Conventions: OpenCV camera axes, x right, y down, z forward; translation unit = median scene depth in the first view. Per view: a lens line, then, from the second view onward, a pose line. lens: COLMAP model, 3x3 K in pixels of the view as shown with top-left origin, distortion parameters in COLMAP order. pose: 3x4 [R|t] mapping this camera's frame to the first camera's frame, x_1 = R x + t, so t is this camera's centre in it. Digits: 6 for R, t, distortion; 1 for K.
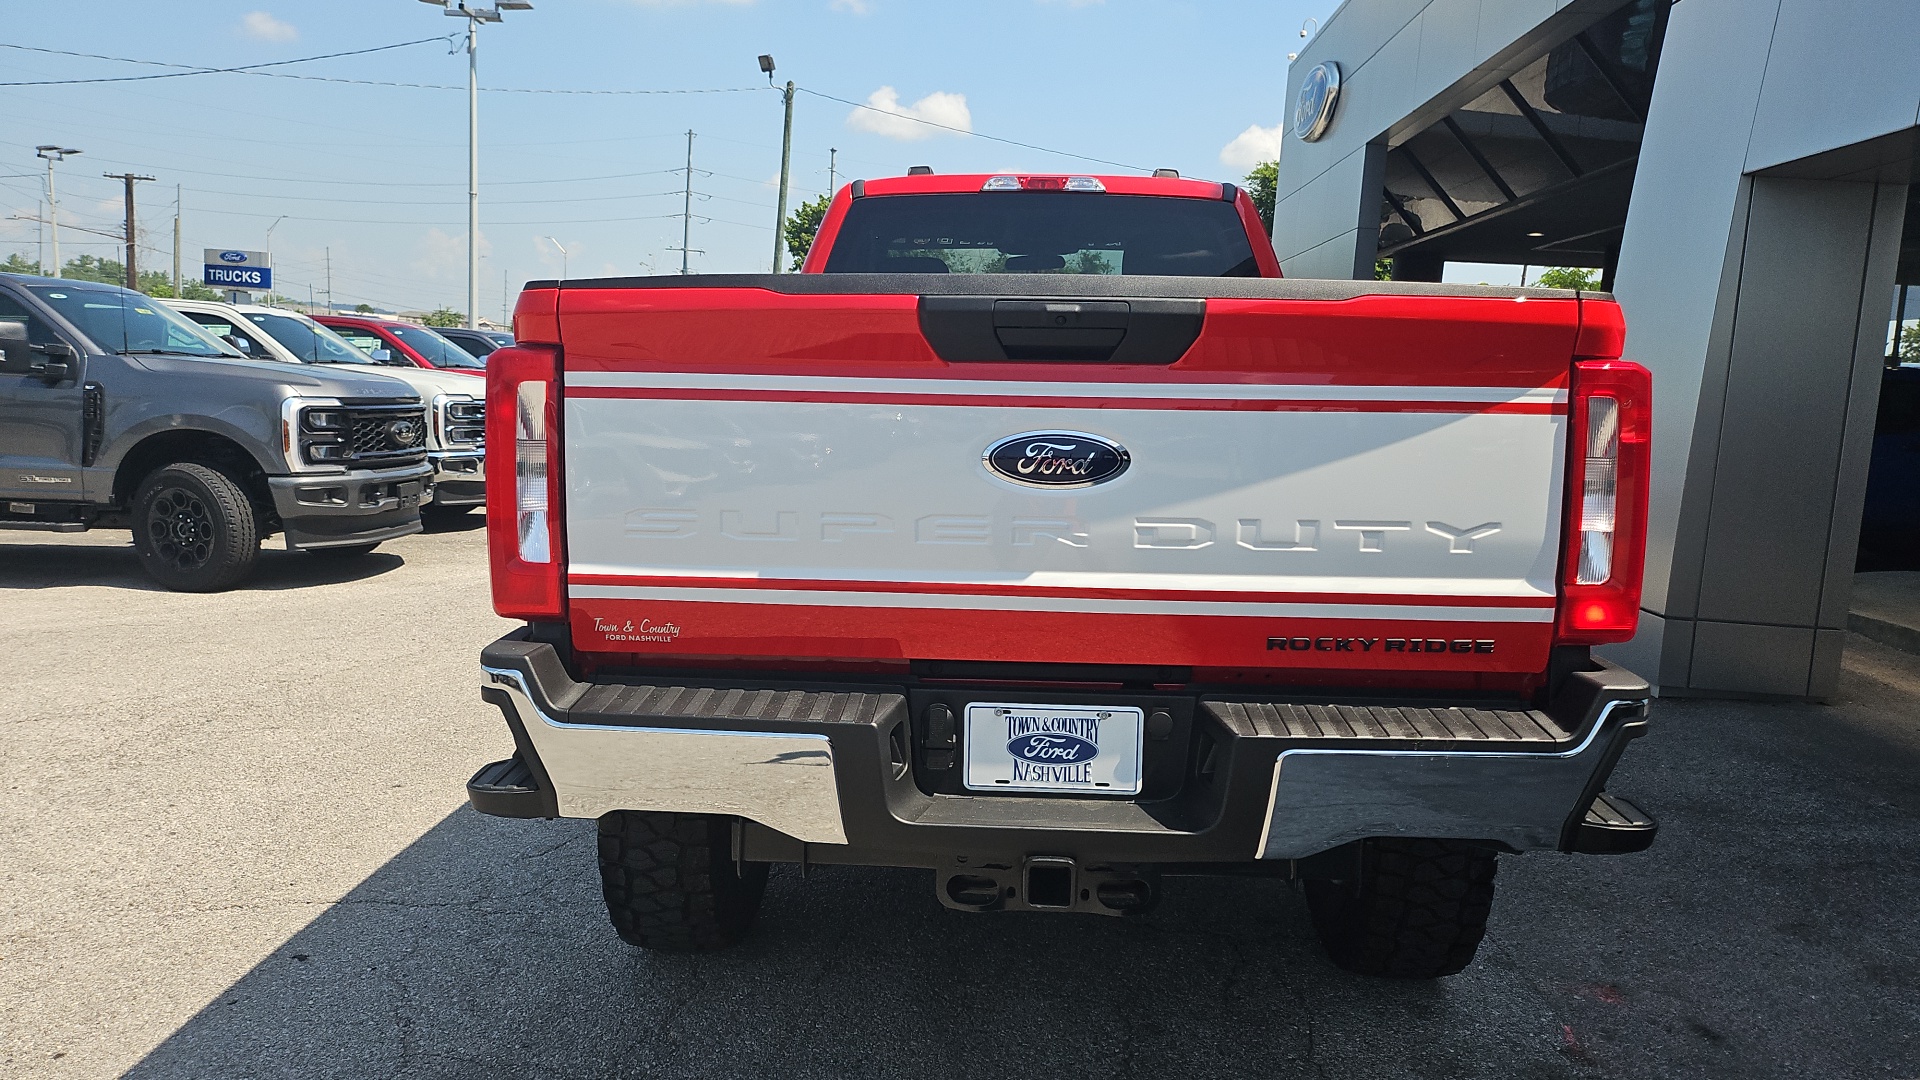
lens RADIAL K [[1385.6, 0, 963.8], [0, 1385.6, 545.6], [0, 0, 1]] dist [0.048885, -0.036030]
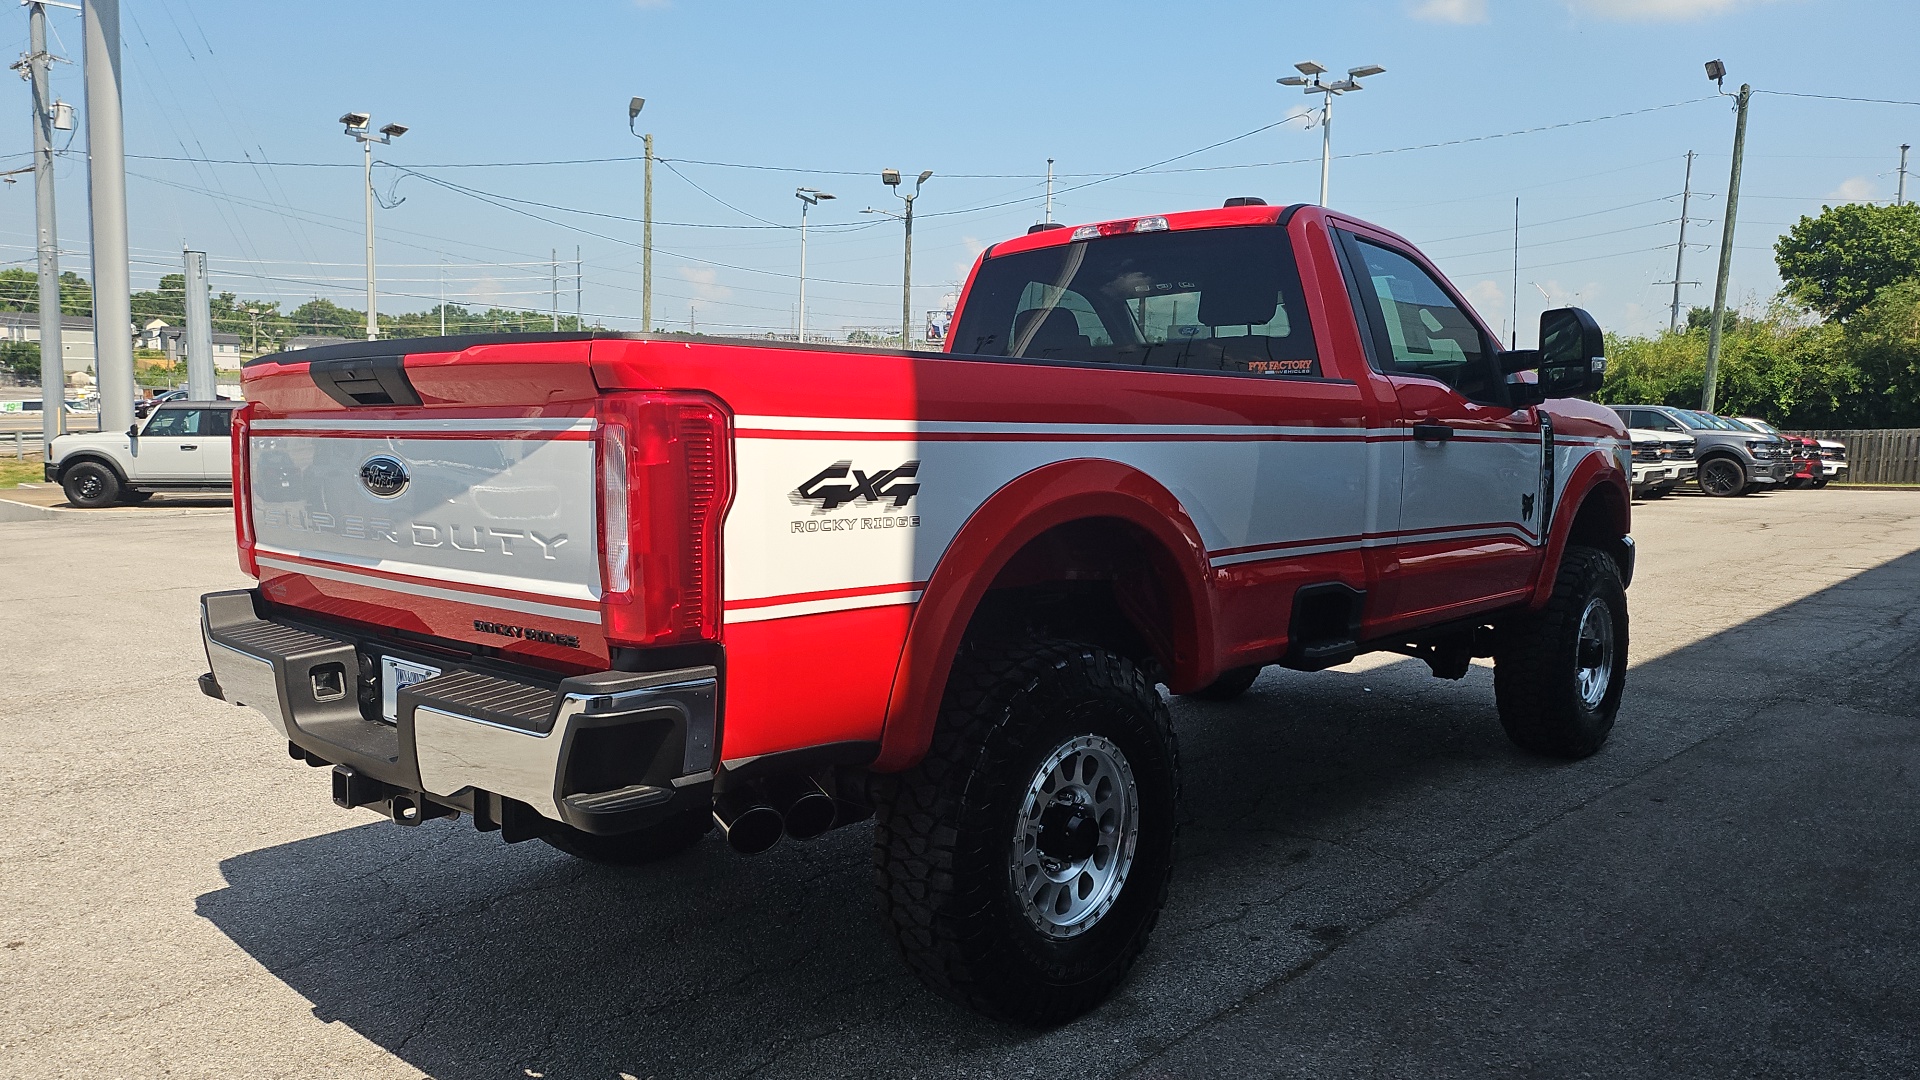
lens RADIAL K [[1385.6, 0, 958.1], [0, 1385.6, 540.3], [0, 0, 1]] dist [0.048885, -0.036030]
pose [[0.752886, 0.034722, -0.657235, 0.651309], [-0.061208, 0.997973, -0.017392, -0.005139], [0.655299, 0.053322, 0.753485, 0.160114]]
